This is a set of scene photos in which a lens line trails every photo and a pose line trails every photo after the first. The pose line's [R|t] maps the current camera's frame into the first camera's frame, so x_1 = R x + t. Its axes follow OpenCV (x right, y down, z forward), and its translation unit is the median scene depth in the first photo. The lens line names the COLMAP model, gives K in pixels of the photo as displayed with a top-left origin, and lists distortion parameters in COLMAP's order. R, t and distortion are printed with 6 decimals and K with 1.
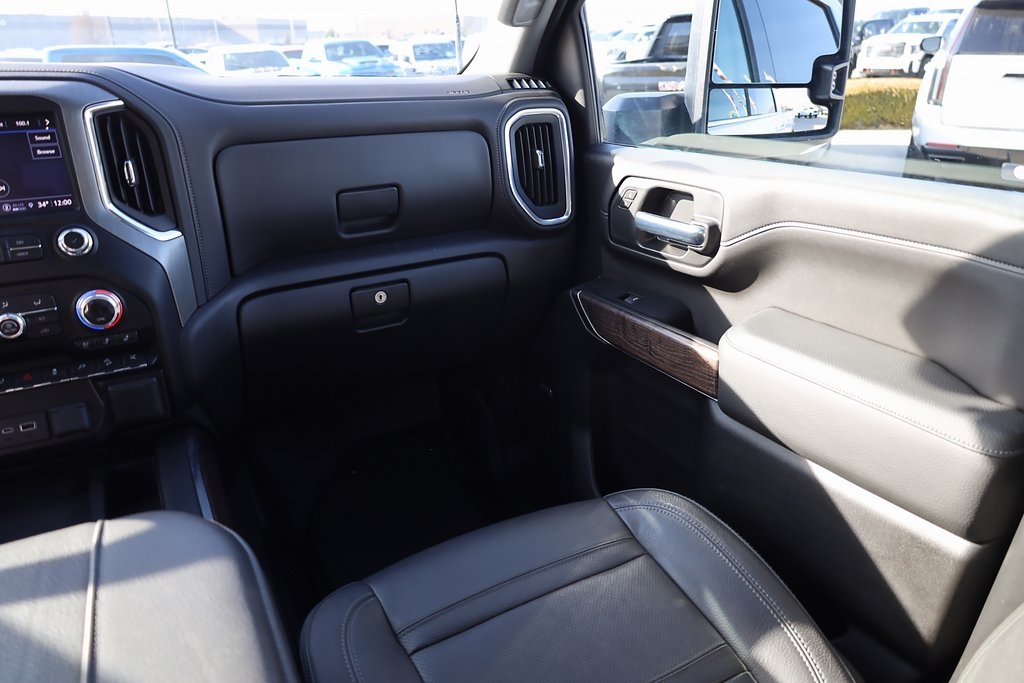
lens RADIAL K [[714.7, 0, 511.2], [0, 714.7, 345.6], [0, 0, 1]] dist [0.001092, -0.001857]
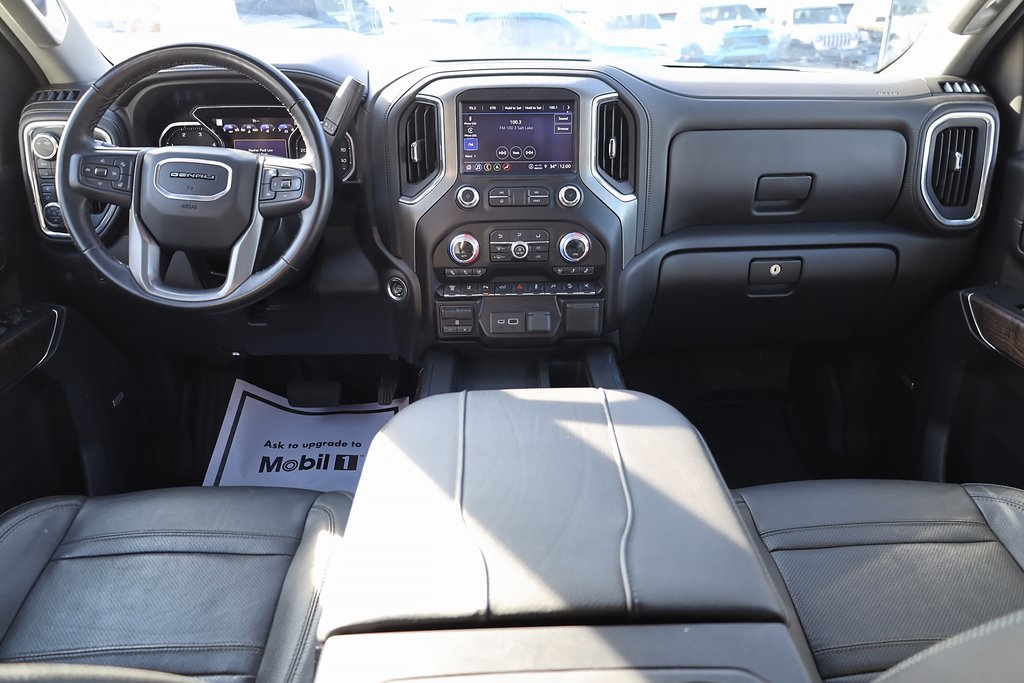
lens RADIAL K [[714.7, 0, 511.2], [0, 714.7, 345.6], [0, 0, 1]] dist [0.001092, -0.001857]
pose [[0.894949, 0.197350, -0.400149, -0.078880], [-0.177895, 0.980318, 0.085615, 0.030753], [0.409170, -0.005436, 0.912442, -0.236170]]
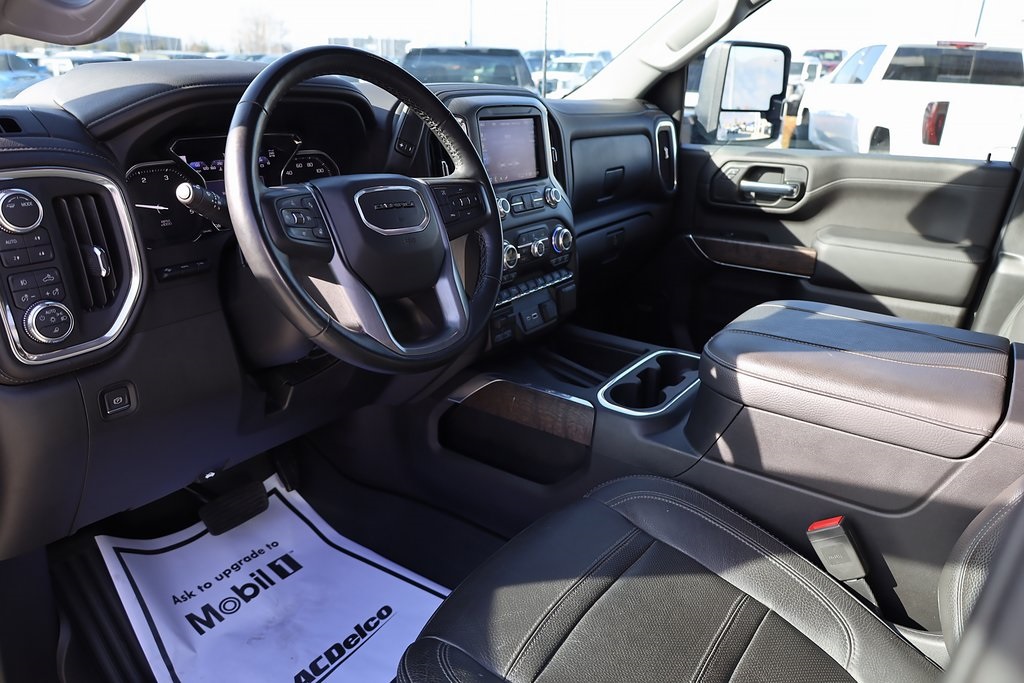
lens RADIAL K [[688.3, 0, 515.7], [0, 688.3, 373.8], [0, 0, 1]] dist [-0.020983, -0.001216]
pose [[0.894436, -0.138965, 0.425057, -1.075953], [0.131016, 0.990216, 0.048041, 0.125745], [-0.427574, 0.012720, 0.903891, -0.273709]]
